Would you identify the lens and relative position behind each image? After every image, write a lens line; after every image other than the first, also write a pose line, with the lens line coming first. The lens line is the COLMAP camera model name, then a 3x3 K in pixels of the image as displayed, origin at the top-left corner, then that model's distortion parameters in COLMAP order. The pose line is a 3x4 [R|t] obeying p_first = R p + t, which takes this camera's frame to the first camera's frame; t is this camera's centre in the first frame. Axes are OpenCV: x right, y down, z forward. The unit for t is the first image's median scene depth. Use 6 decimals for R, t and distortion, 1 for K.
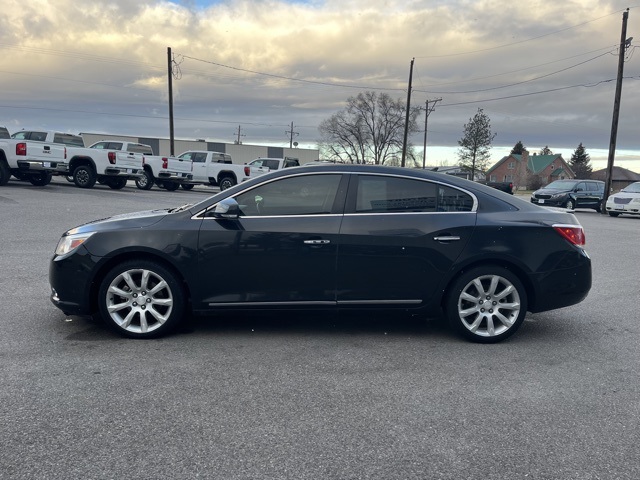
lens RADIAL K [[482.9, 0, 321.5], [0, 482.9, 245.8], [0, 0, 1]] dist [0.069025, -0.091010]
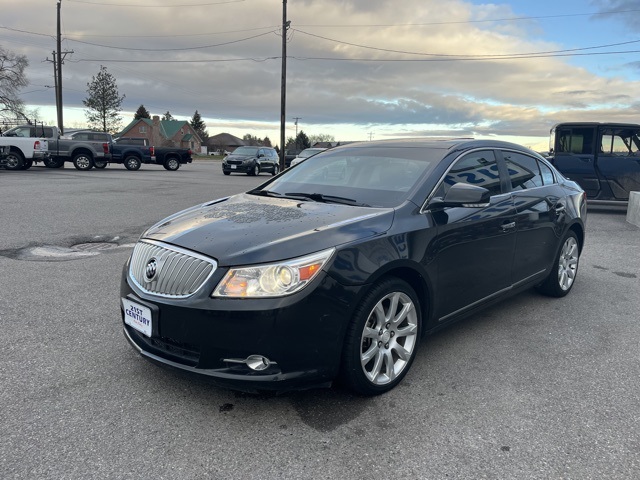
lens RADIAL K [[482.9, 0, 320.0], [0, 482.9, 237.3], [0, 0, 1]] dist [0.069025, -0.091010]
pose [[0.733050, -0.126551, 0.668299, -0.164982], [0.089667, 0.991944, 0.089482, -0.021140], [-0.674239, -0.005671, 0.738491, 0.122353]]
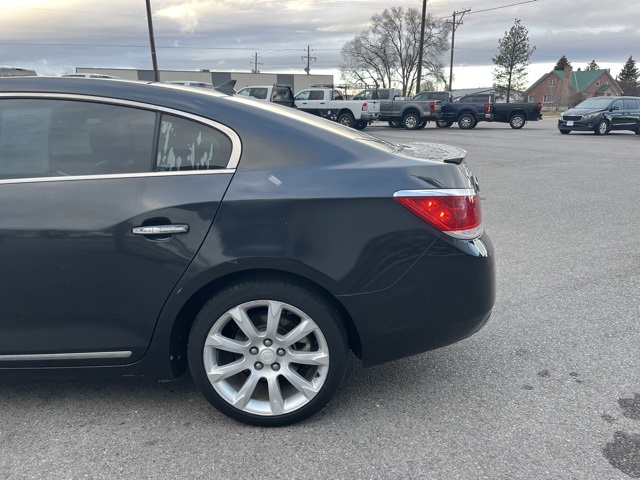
lens RADIAL K [[482.9, 0, 319.7], [0, 482.9, 241.0], [0, 0, 1]] dist [0.069025, -0.091010]
pose [[0.996907, -0.020679, -0.075823, 0.086720], [0.030305, 0.991300, 0.128085, -0.011743], [0.072514, -0.129987, 0.988860, 0.103776]]
